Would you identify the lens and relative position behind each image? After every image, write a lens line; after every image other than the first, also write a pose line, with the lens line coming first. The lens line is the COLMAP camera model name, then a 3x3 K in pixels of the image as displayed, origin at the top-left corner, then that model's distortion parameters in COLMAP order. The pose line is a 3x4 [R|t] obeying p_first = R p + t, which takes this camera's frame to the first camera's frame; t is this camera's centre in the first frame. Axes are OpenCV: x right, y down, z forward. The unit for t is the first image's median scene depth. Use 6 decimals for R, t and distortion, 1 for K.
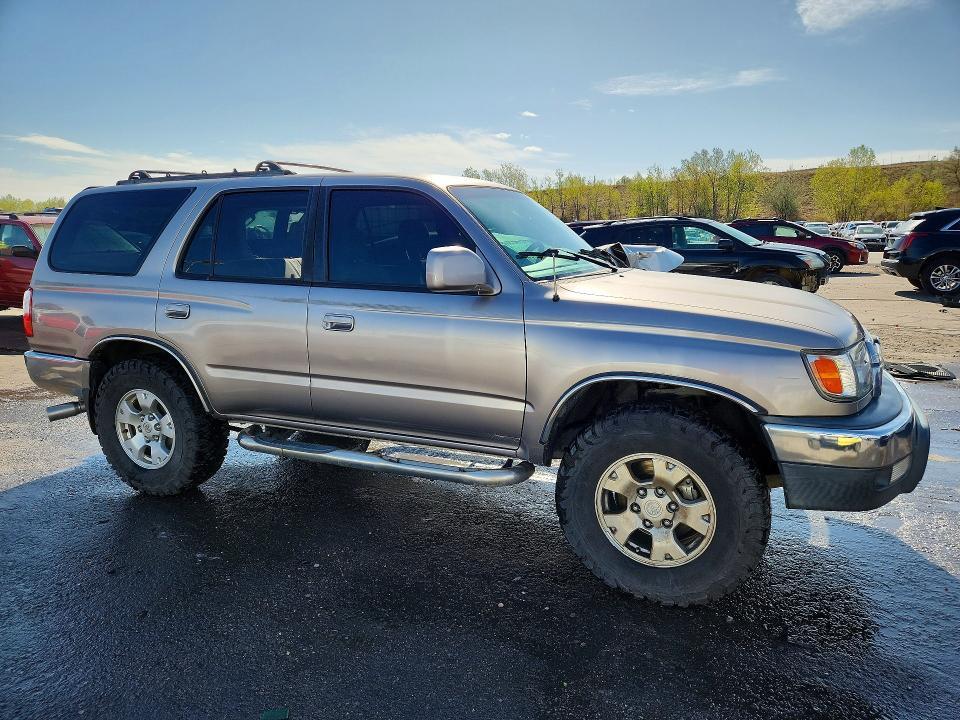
lens RADIAL K [[727.5, 0, 479.9], [0, 727.5, 324.6], [0, 0, 1]] dist [0.002969, 0.003864]
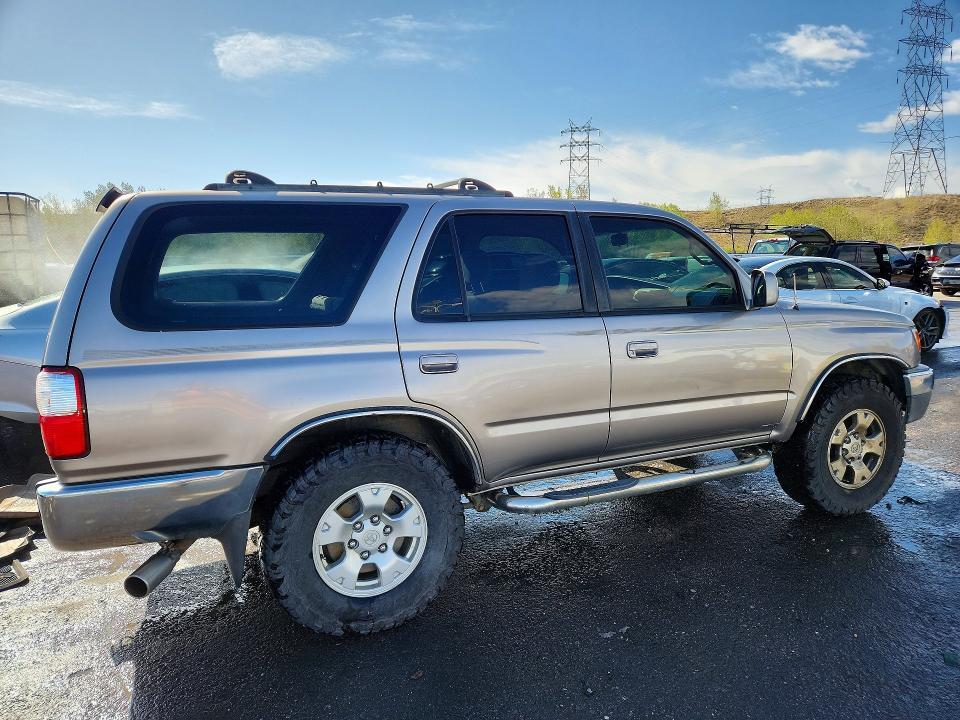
lens RADIAL K [[738.7, 0, 477.8], [0, 738.7, 348.7], [0, 0, 1]] dist [0.061509, 0.004851]
pose [[0.604165, -0.095330, 0.791136, -0.953555], [0.115493, 0.992811, 0.031433, -0.051888], [-0.788445, 0.072380, 0.610832, 0.463953]]
